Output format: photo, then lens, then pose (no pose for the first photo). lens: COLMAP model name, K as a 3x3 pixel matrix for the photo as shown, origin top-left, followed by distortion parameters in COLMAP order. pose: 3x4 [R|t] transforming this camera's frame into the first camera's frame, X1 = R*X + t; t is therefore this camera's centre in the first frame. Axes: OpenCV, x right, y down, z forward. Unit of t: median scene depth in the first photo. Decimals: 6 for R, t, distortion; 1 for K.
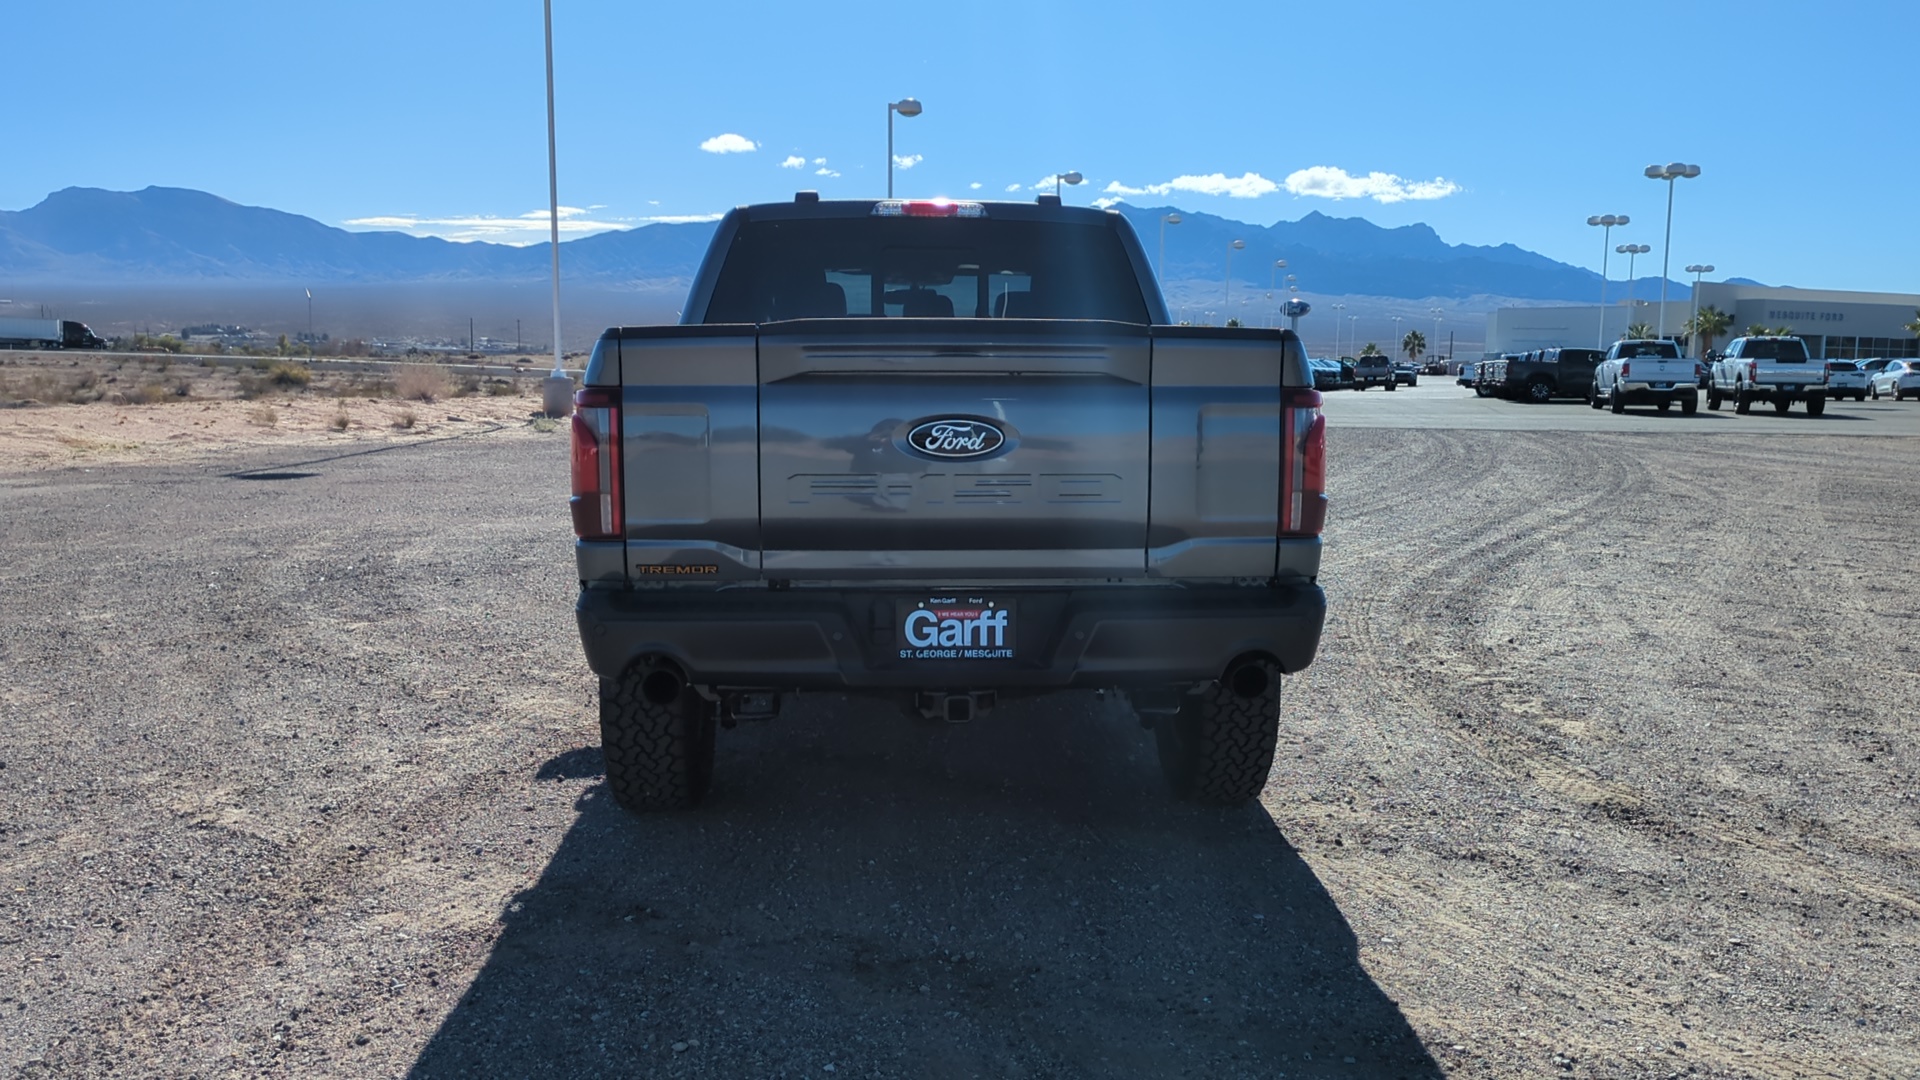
lens RADIAL K [[1695.0, 0, 973.6], [0, 1695.0, 581.1], [0, 0, 1]] dist [0.079088, -0.136445]
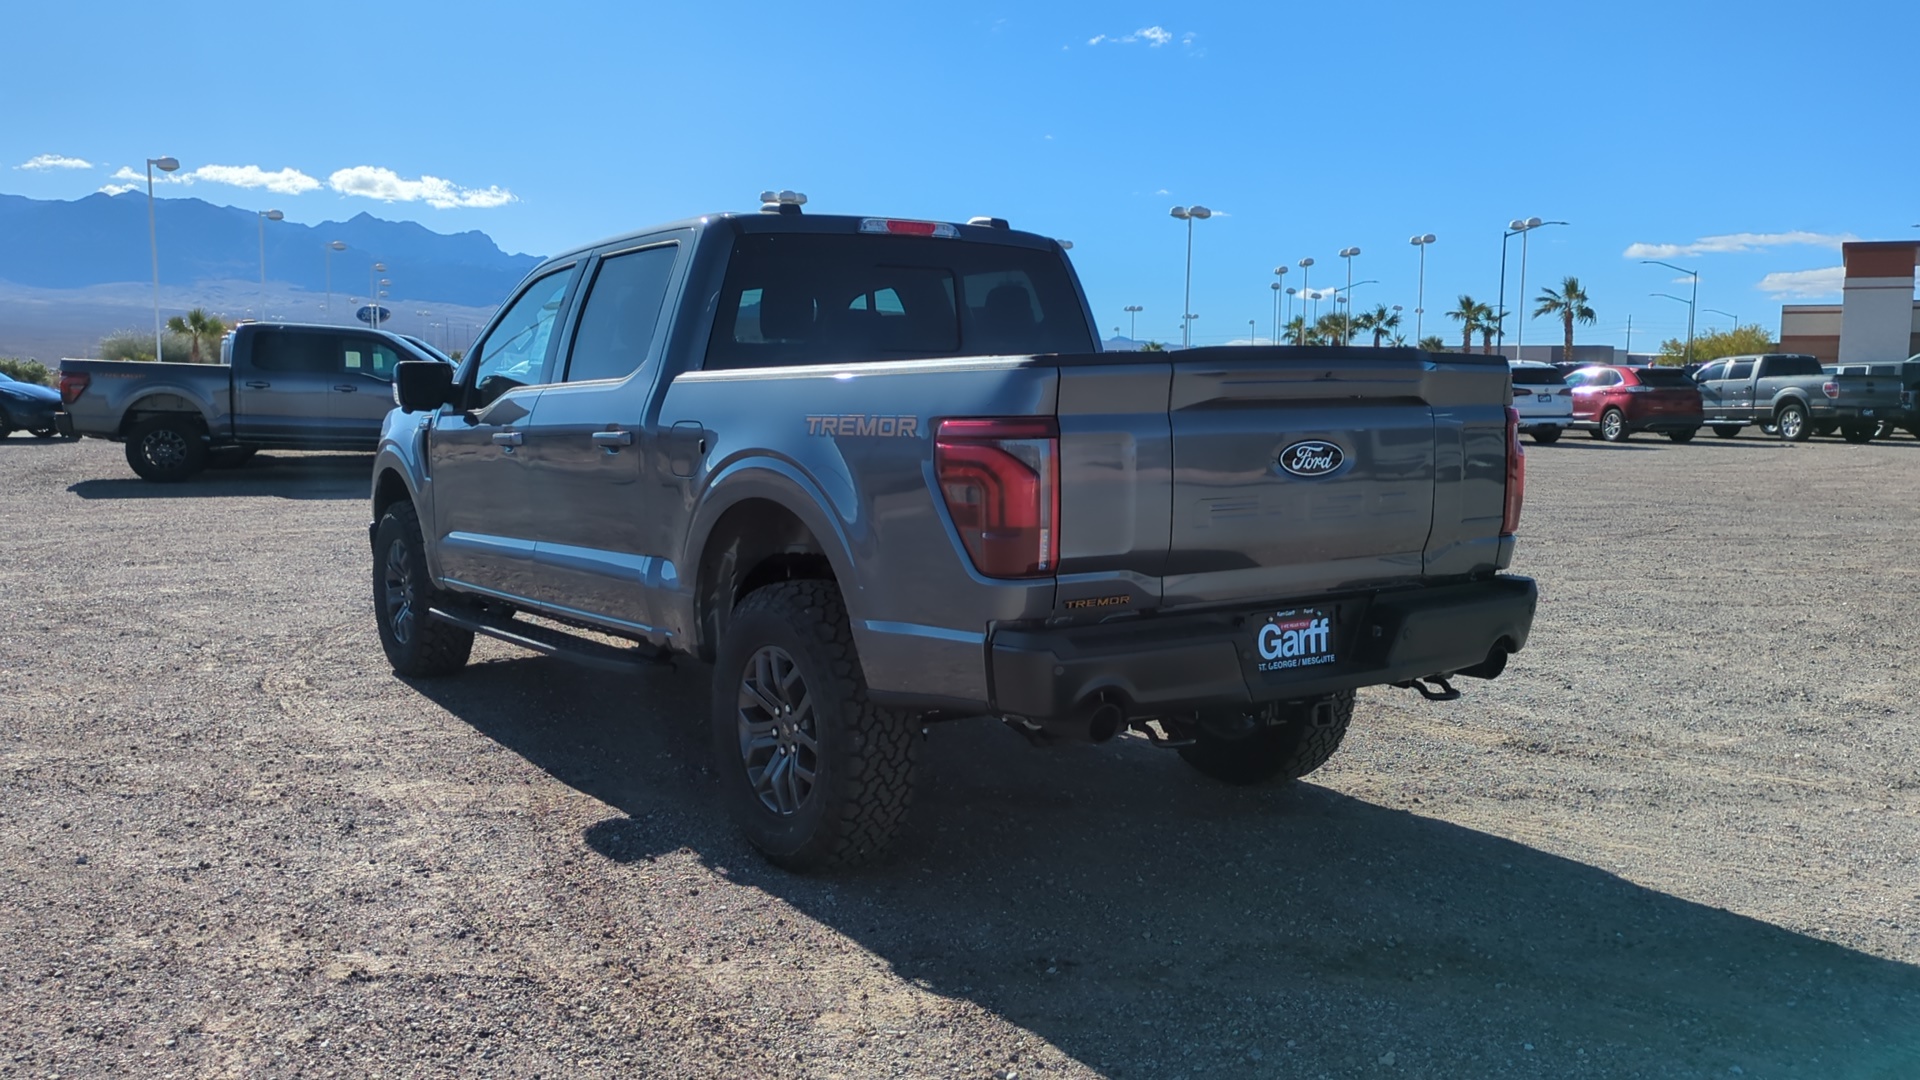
lens RADIAL K [[1695.0, 0, 973.6], [0, 1695.0, 581.1], [0, 0, 1]] dist [0.079088, -0.136445]
pose [[0.847454, -0.068722, 0.526403, -0.590915], [0.070996, 0.997350, 0.015908, -0.031268], [-0.526101, 0.023891, 0.850087, 0.167935]]
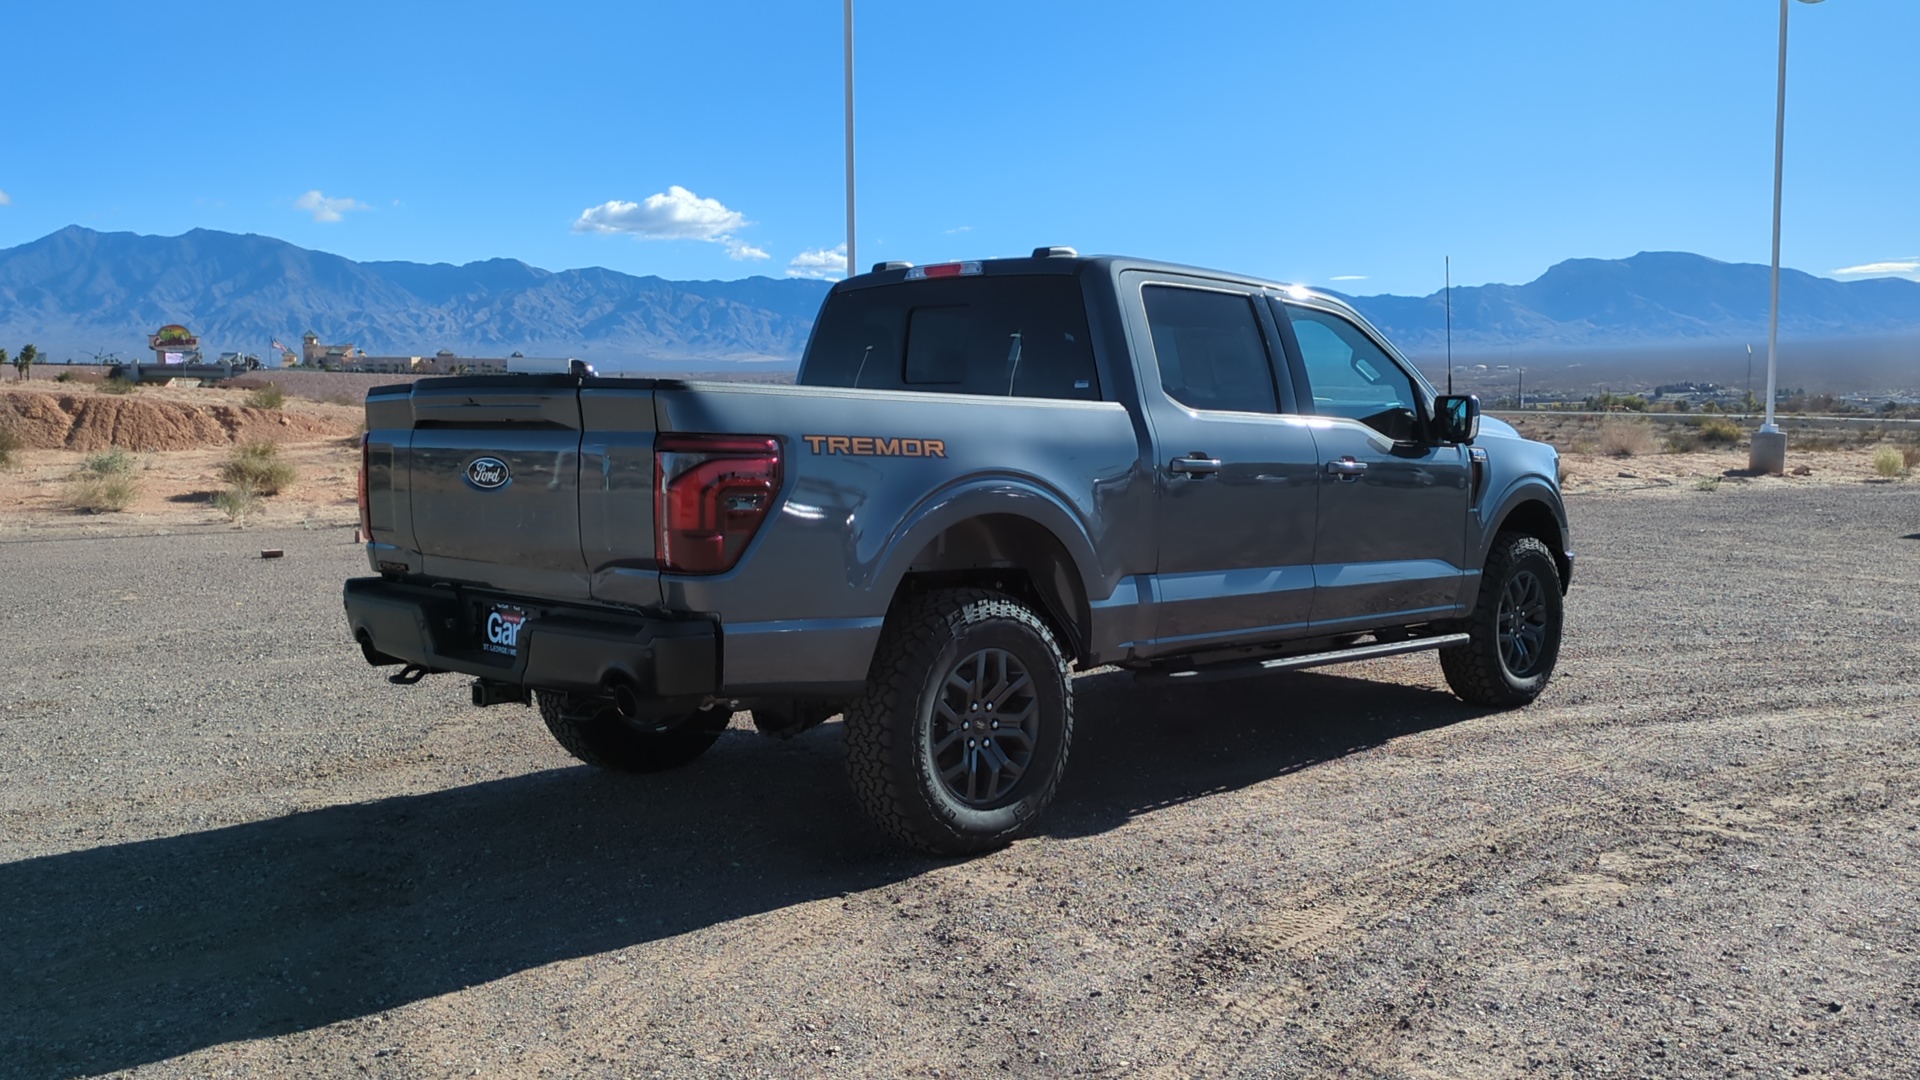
lens RADIAL K [[1676.9, 0, 968.3], [0, 1676.9, 598.2], [0, 0, 1]] dist [0.065101, 0.000821]
pose [[0.667139, 0.075813, -0.741065, 0.886702], [-0.092506, 0.995539, 0.018569, -0.038315], [0.739167, 0.056164, 0.671176, 0.350743]]
